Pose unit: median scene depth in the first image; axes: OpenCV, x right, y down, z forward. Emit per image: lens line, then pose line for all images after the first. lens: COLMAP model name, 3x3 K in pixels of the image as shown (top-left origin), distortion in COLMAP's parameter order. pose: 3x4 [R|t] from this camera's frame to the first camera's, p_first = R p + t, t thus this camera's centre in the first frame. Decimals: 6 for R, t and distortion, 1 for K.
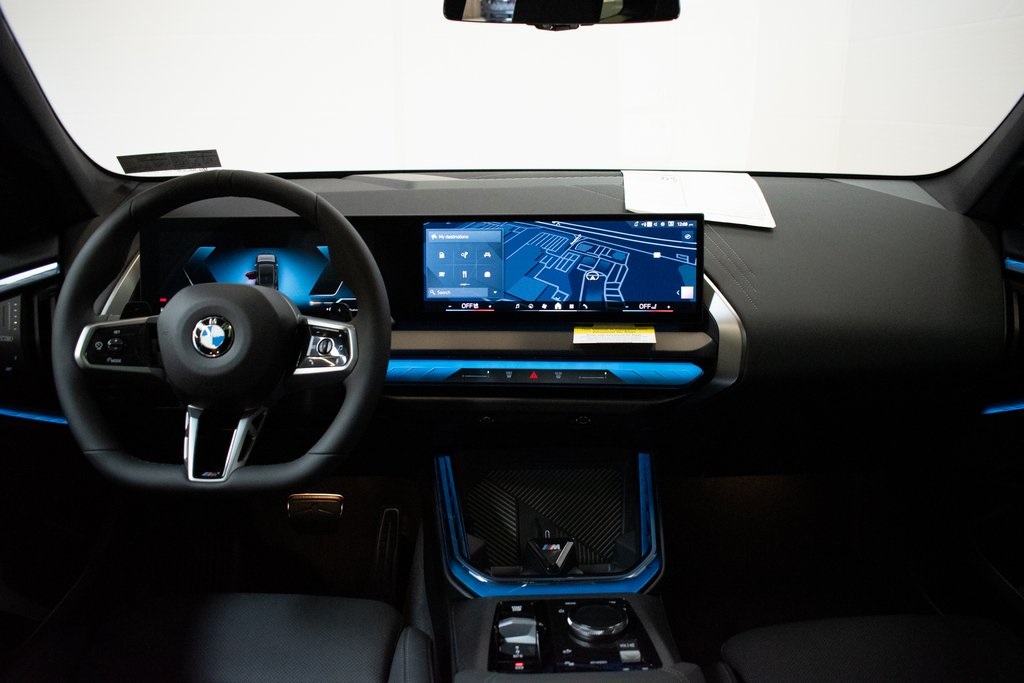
lens RADIAL K [[807.3, 0, 512.0], [0, 807.3, 341.5], [0, 0, 1]] dist [-0.117156, 0.036037]
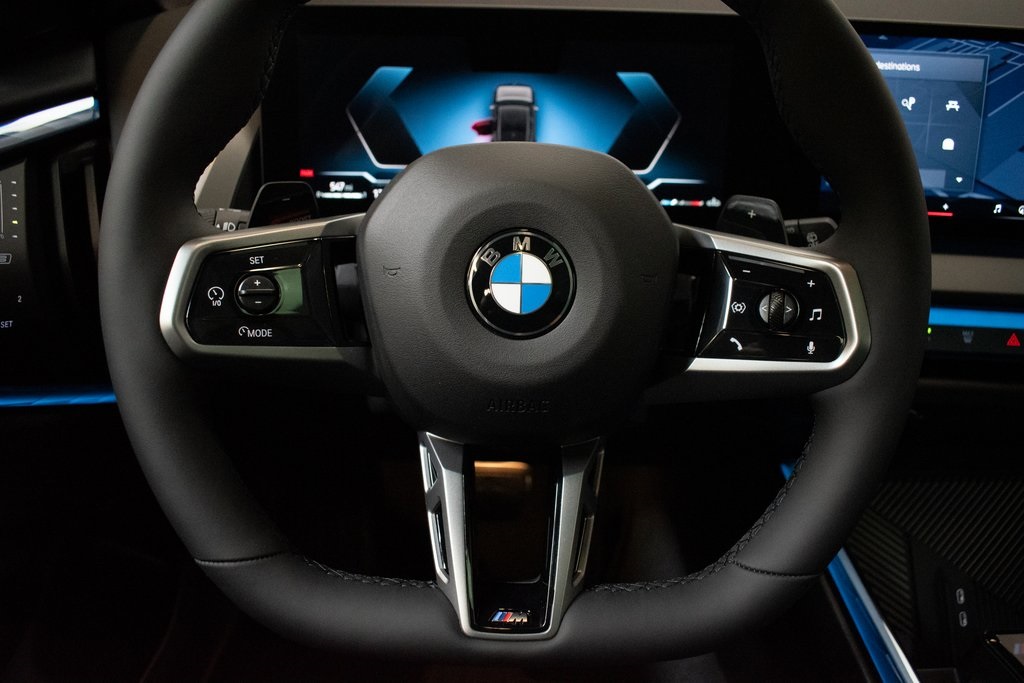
lens RADIAL K [[807.3, 0, 512.0], [0, 807.3, 341.5], [0, 0, 1]] dist [-0.117156, 0.036037]
pose [[0.999176, 0.029748, -0.027614, -0.295347], [-0.024671, 0.985339, 0.168816, -0.036081], [0.032231, -0.167995, 0.985261, 0.485895]]
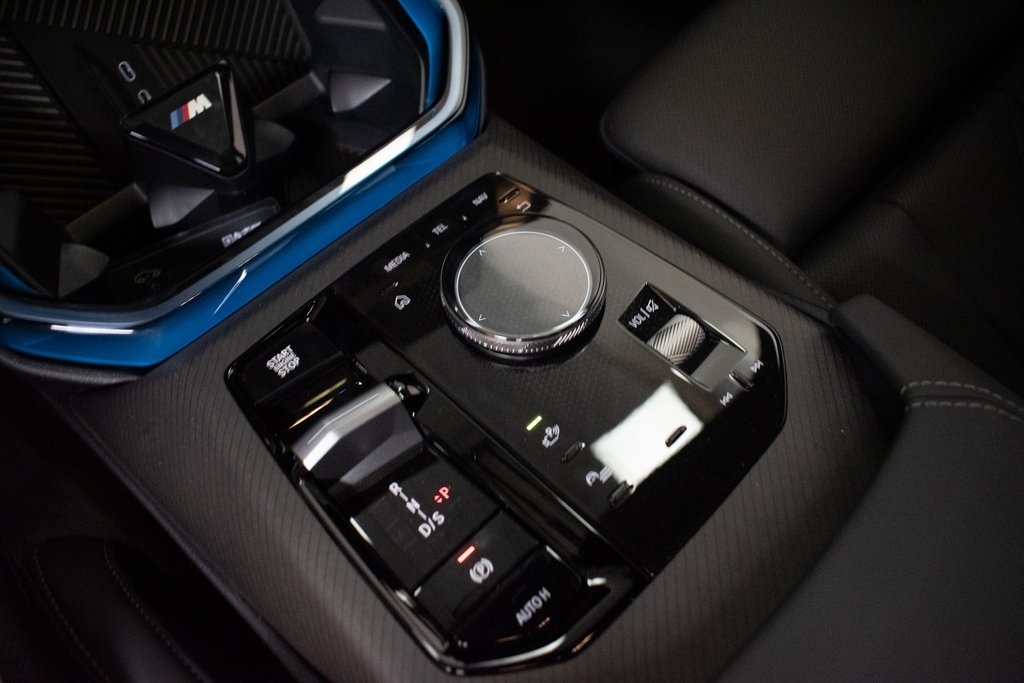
lens RADIAL K [[807.3, 0, 512.0], [0, 807.3, 341.5], [0, 0, 1]] dist [-0.117156, 0.036037]
pose [[0.733645, -0.581855, 0.351012, -0.031887], [0.157226, 0.647878, 0.745341, 0.071975], [-0.661094, -0.491628, 0.566796, 0.618662]]
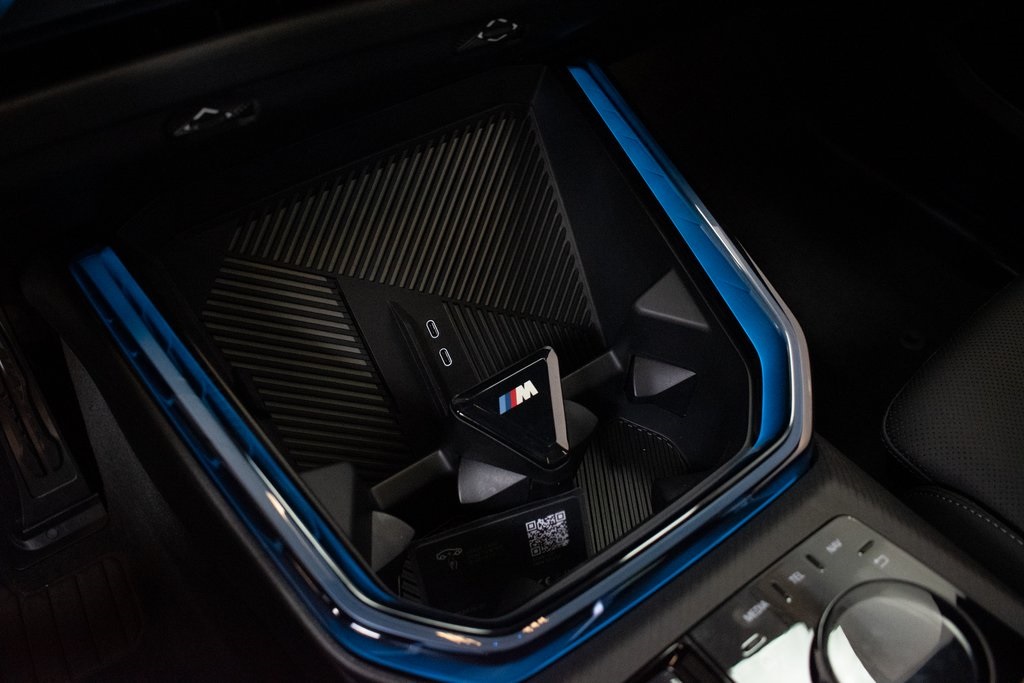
lens RADIAL K [[807.3, 0, 512.0], [0, 807.3, 341.5], [0, 0, 1]] dist [-0.117156, 0.036037]
pose [[0.837921, -0.417179, 0.351923, -0.074873], [0.154201, 0.799475, 0.580570, 0.011889], [-0.523555, -0.432205, 0.734227, 0.712905]]
